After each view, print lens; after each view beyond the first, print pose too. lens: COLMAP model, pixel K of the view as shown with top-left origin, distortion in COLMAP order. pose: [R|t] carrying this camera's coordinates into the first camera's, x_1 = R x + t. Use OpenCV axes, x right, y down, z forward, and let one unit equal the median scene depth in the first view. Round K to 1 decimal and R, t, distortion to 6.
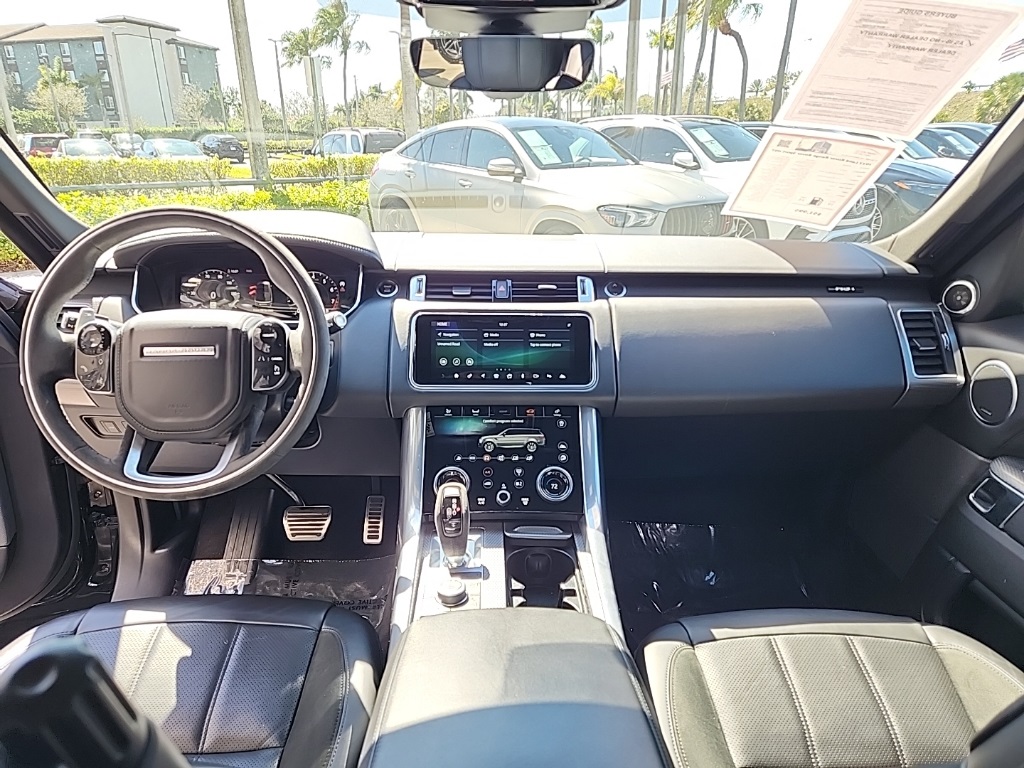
lens RADIAL K [[685.4, 0, 514.0], [0, 685.4, 388.2], [0, 0, 1]] dist [0.068109, -0.048742]
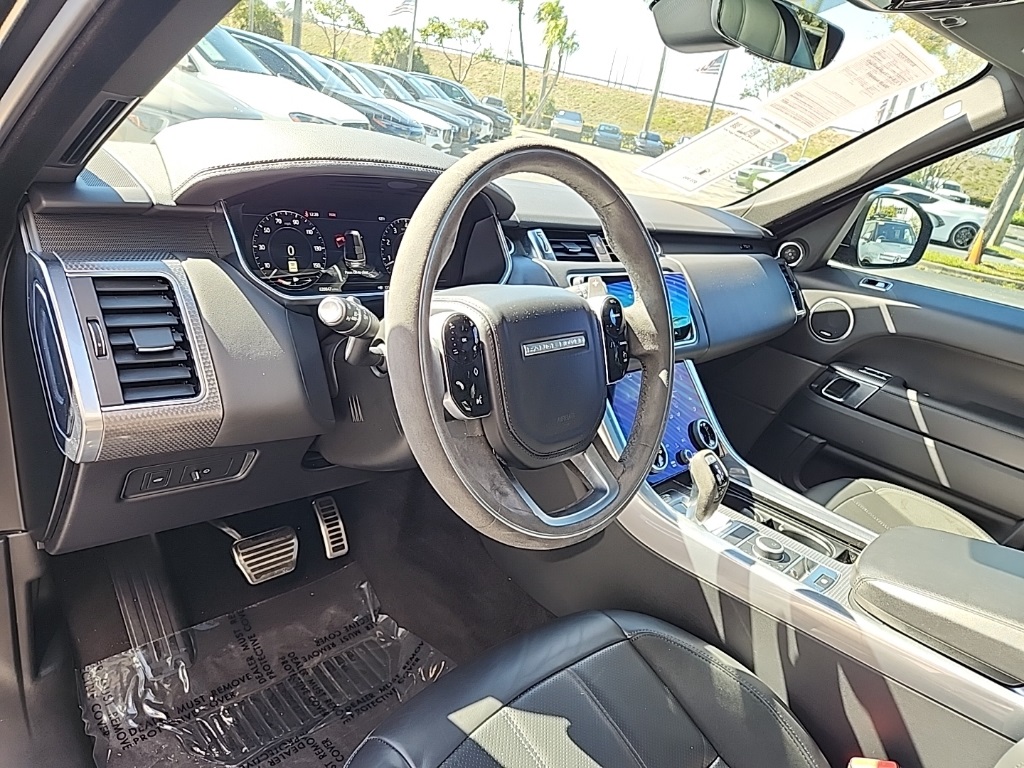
lens RADIAL K [[685.4, 0, 521.9], [0, 685.4, 390.3], [0, 0, 1]] dist [0.068109, -0.048742]
pose [[0.702712, -0.138668, 0.697830, -0.754770], [0.060239, 0.988897, 0.135847, -0.078806], [-0.708920, -0.053425, 0.703263, 0.375384]]
